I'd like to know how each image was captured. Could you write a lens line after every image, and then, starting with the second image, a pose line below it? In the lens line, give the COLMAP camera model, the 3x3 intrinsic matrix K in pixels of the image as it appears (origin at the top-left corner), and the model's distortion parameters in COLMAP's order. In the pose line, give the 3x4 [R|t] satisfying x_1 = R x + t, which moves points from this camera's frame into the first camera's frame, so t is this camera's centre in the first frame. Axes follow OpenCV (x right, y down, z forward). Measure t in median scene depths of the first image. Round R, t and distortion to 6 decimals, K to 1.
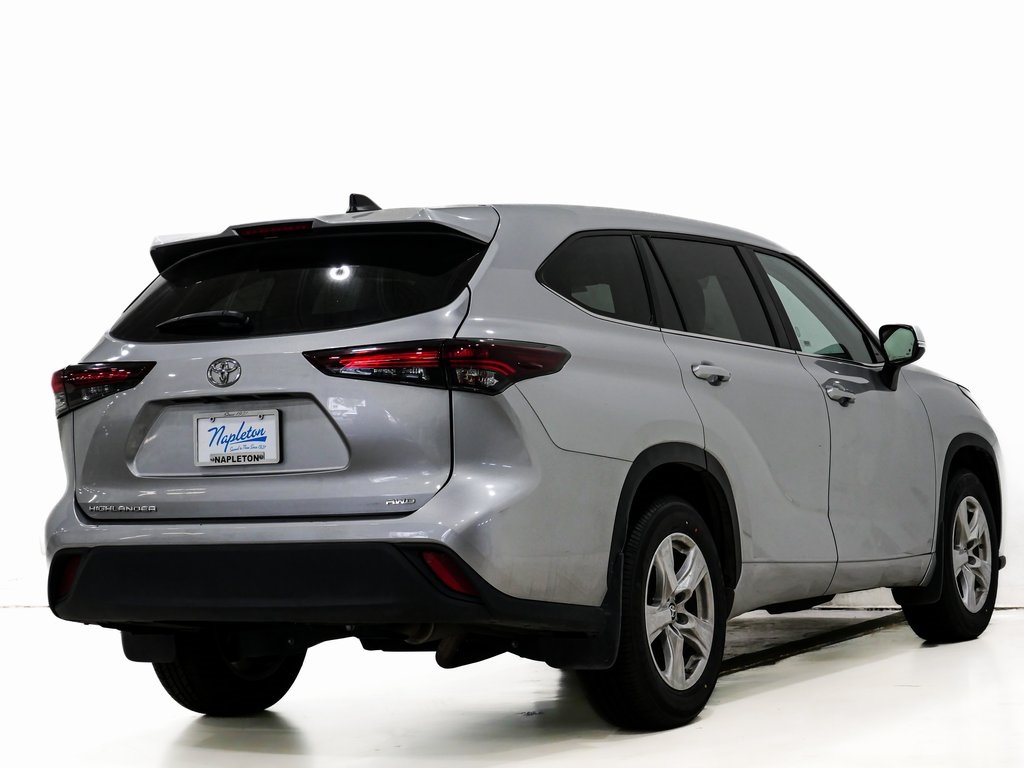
lens RADIAL K [[2244.2, 0, 515.2], [0, 2244.2, 381.9], [0, 0, 1]] dist [0.033476, 0.000000]
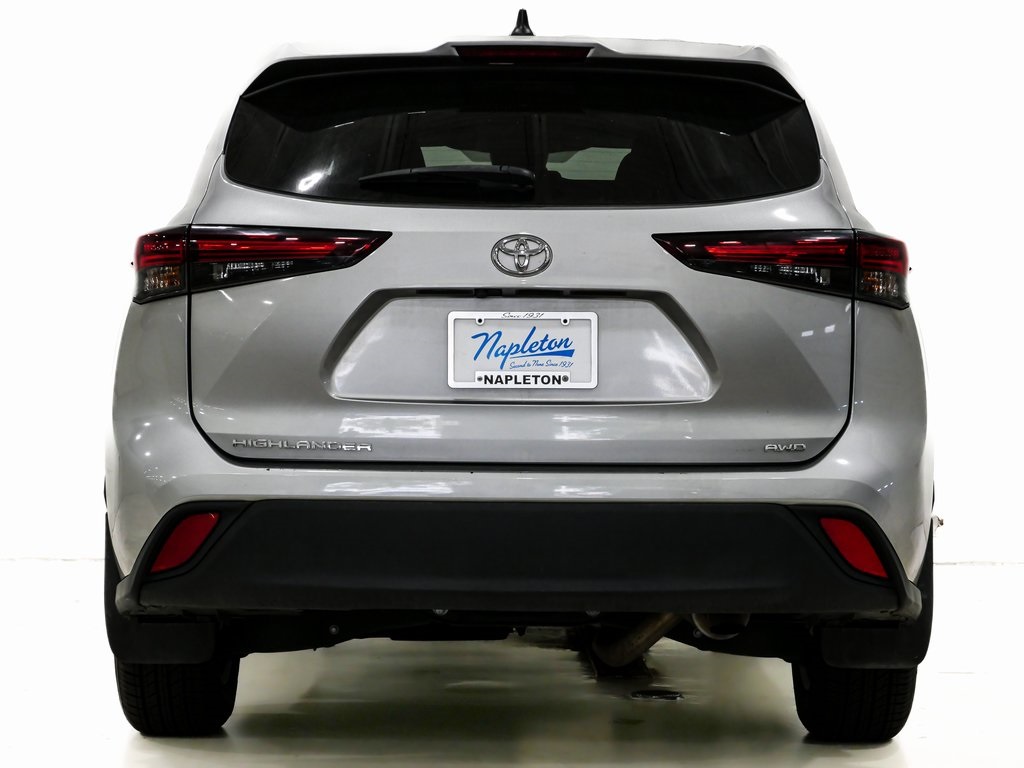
lens RADIAL K [[3038.7, 0, 507.3], [0, 3038.7, 386.6], [0, 0, 1]] dist [0.158752, 0.000000]
pose [[0.866015, 0.040300, 0.498391, -0.598283], [-0.055695, 0.998319, 0.016054, 0.021461], [-0.496906, -0.041661, 0.866804, 0.181574]]
